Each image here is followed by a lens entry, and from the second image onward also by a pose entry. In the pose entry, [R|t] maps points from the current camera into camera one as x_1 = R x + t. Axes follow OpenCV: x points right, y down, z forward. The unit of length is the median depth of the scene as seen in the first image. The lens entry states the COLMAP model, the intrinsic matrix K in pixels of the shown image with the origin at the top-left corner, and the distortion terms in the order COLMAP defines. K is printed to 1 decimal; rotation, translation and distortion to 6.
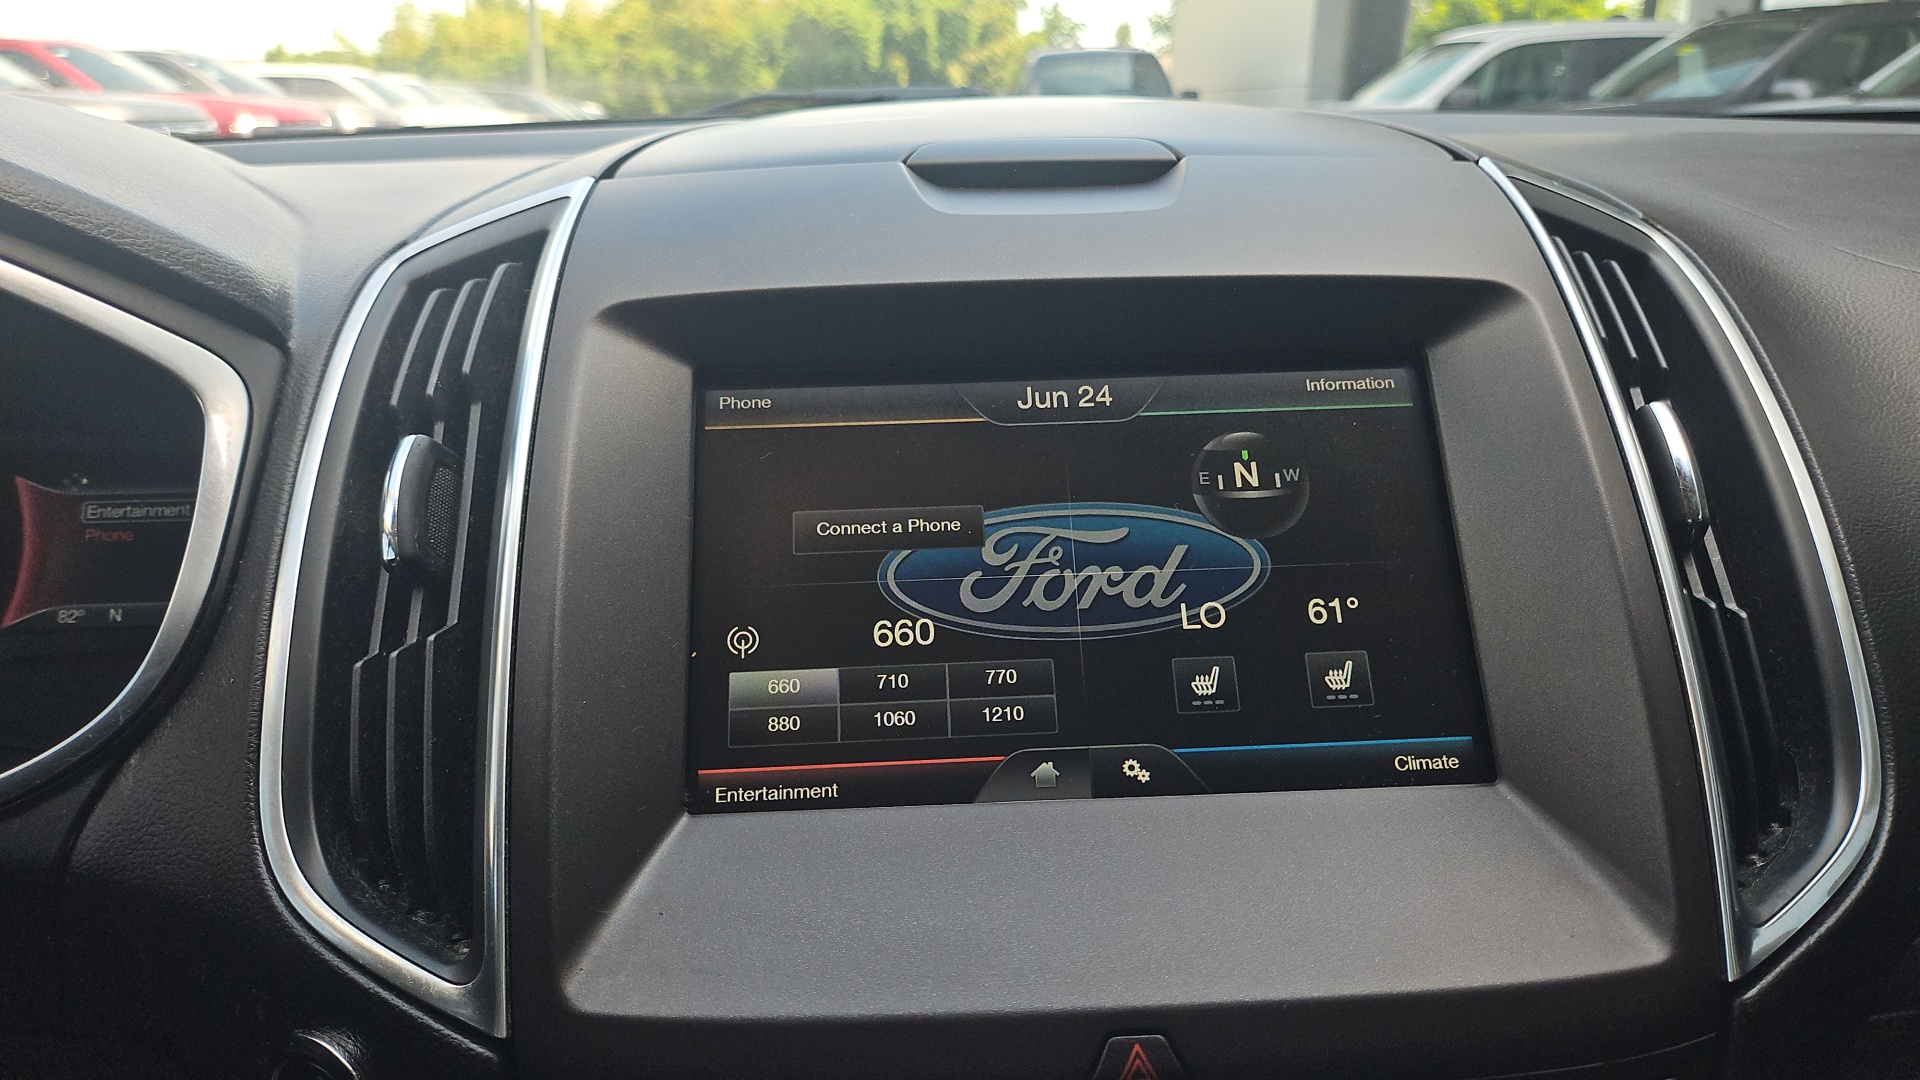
lens RADIAL K [[1415.8, 0, 984.3], [0, 1415.8, 578.6], [0, 0, 1]] dist [0.048127, -0.095849]
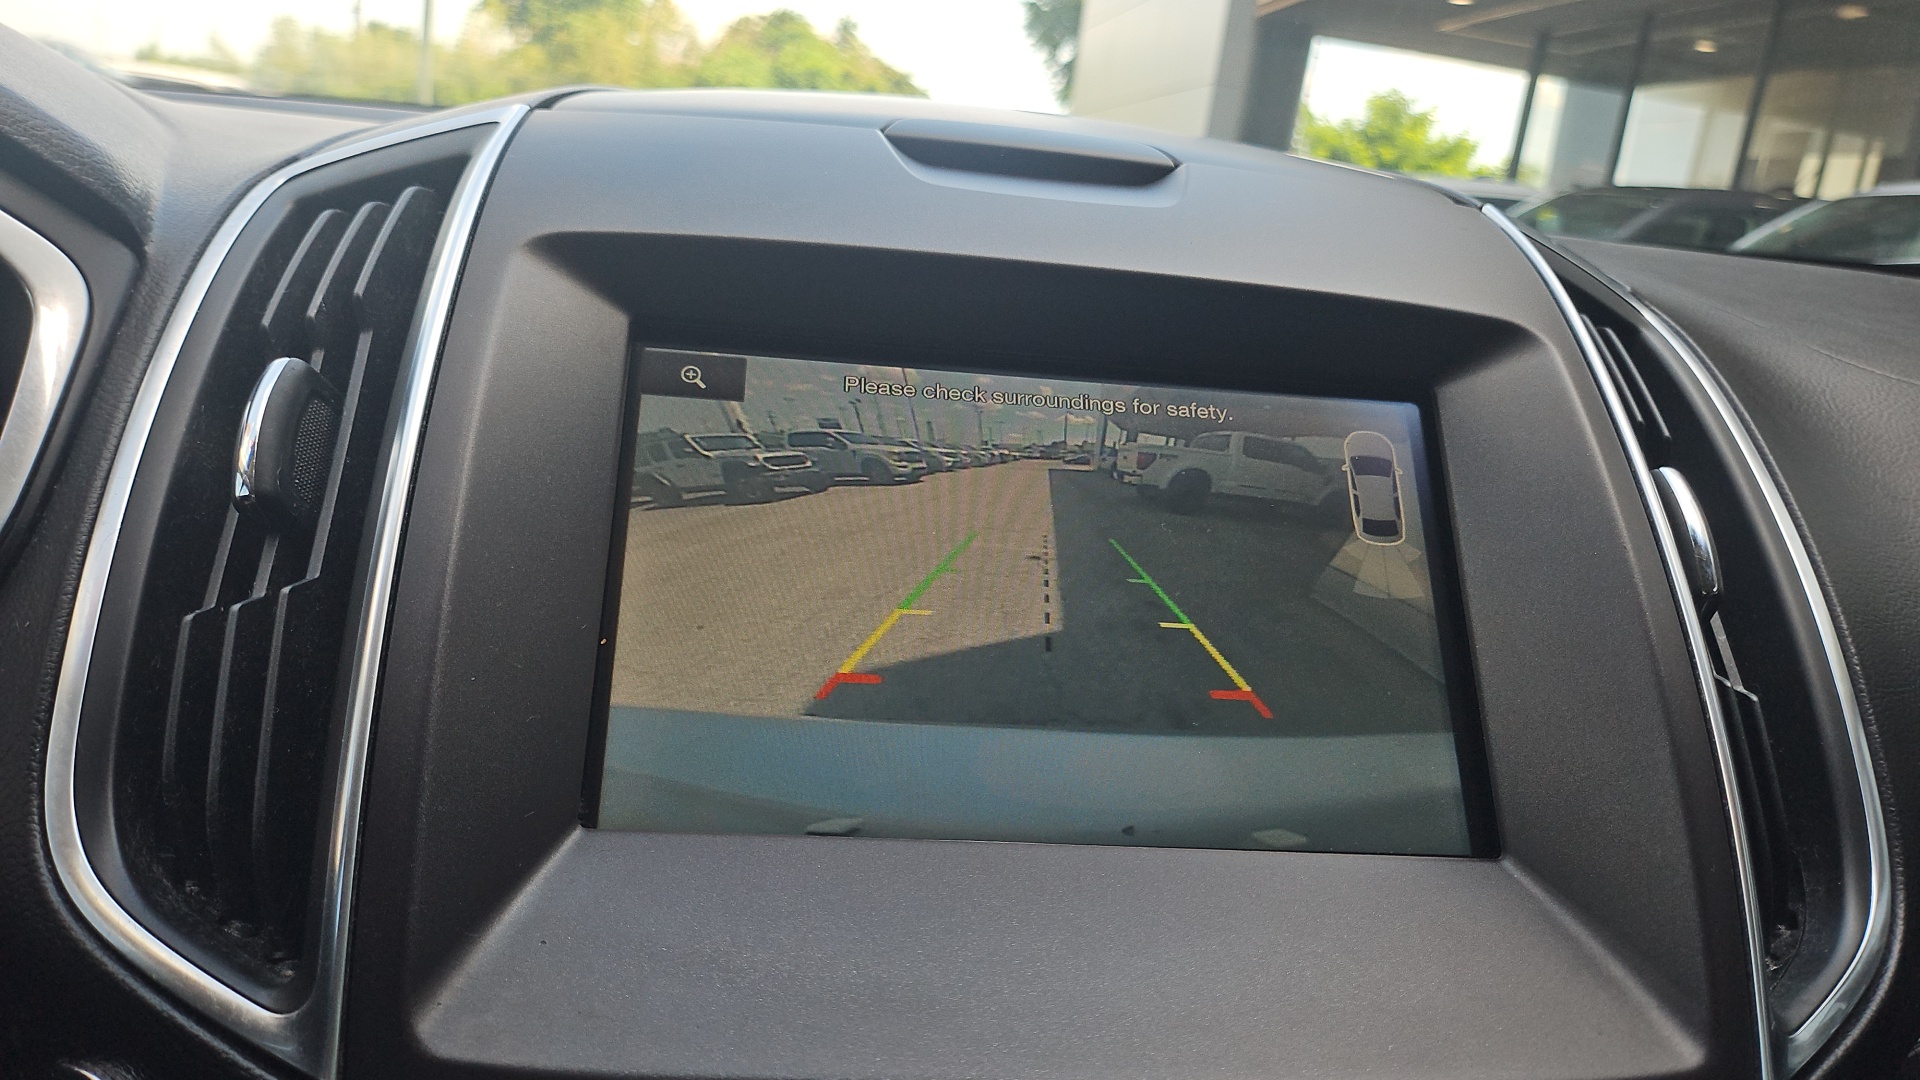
lens RADIAL K [[1415.8, 0, 984.3], [0, 1415.8, 578.6], [0, 0, 1]] dist [0.048127, -0.095849]
pose [[0.990677, 0.090355, 0.101953, -0.066046], [-0.083888, 0.994285, -0.066036, 0.050927], [-0.107337, 0.056868, 0.992595, 0.124920]]
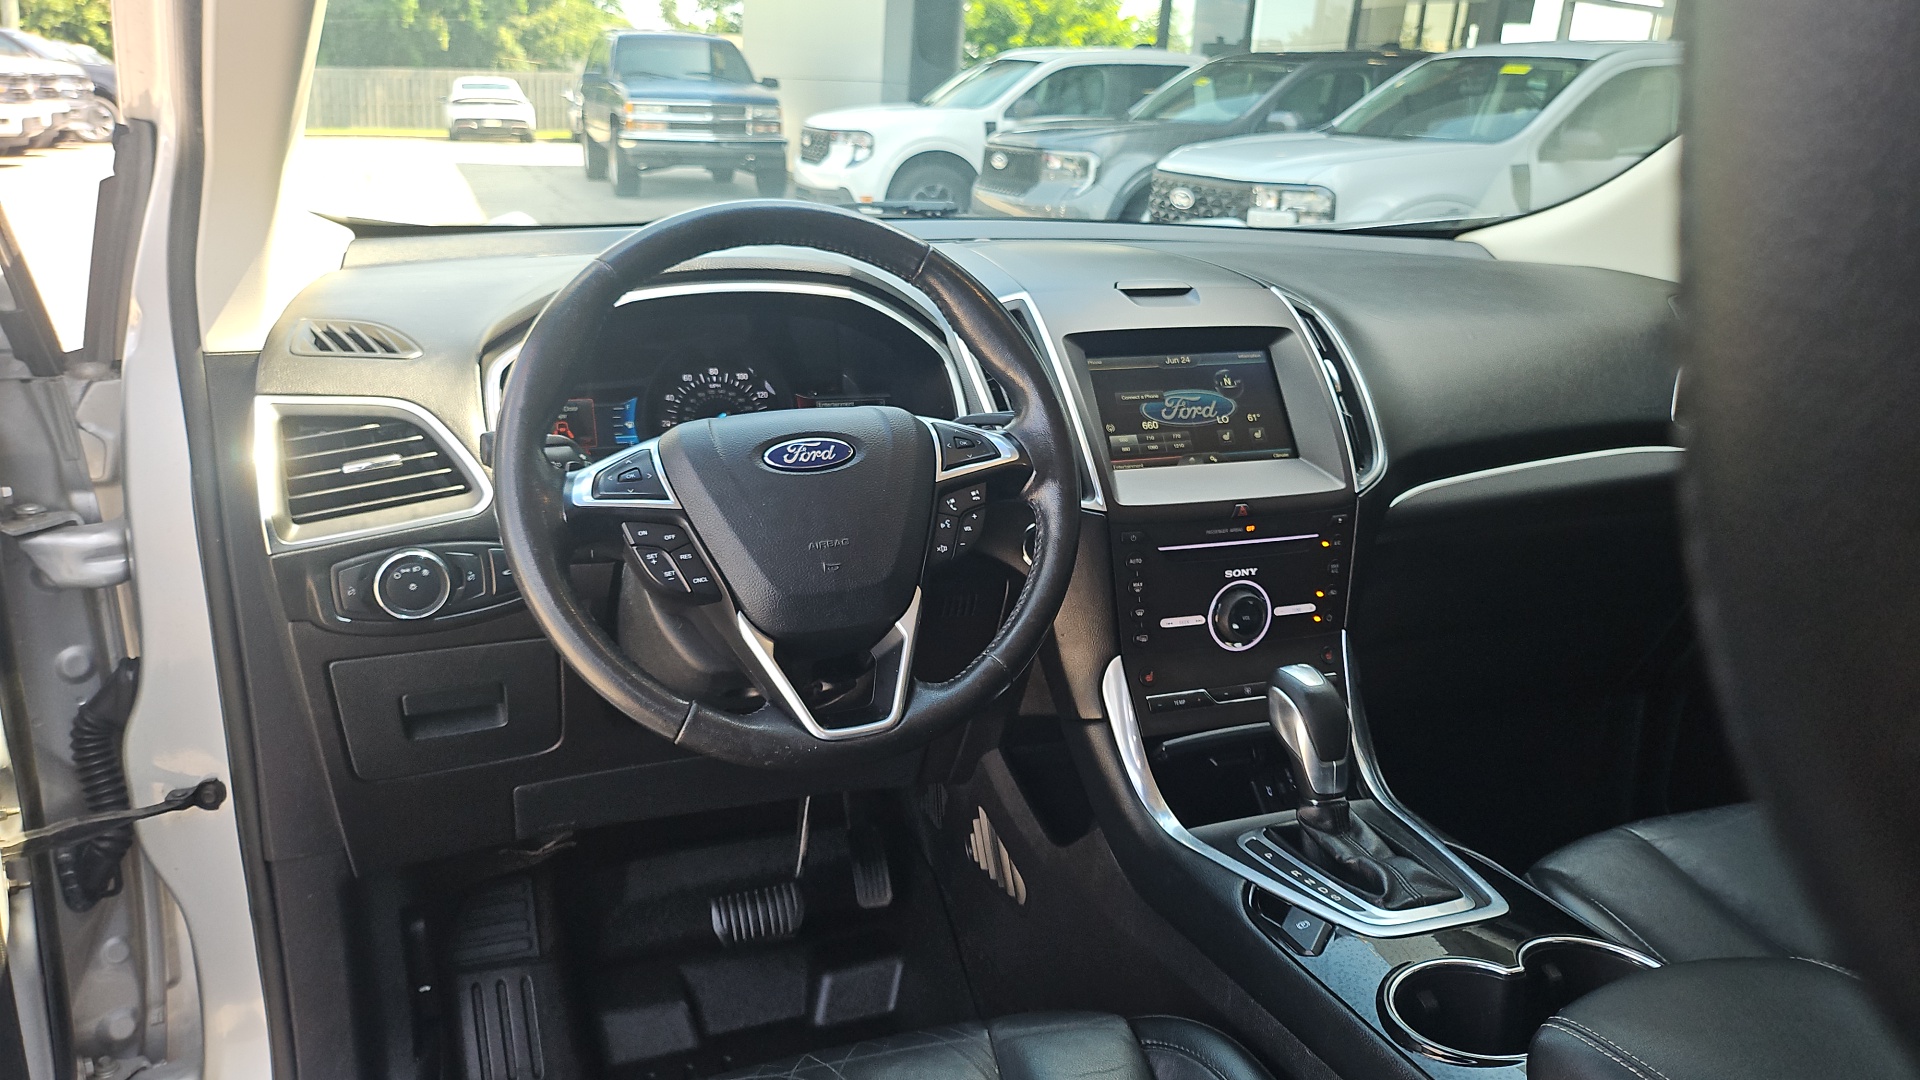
lens RADIAL K [[1415.8, 0, 984.3], [0, 1415.8, 578.6], [0, 0, 1]] dist [0.048127, -0.095849]
pose [[0.951684, -0.053876, 0.302316, -1.566597], [0.048060, 0.998489, 0.026651, 0.310768], [-0.303295, -0.010835, 0.952835, -2.319395]]
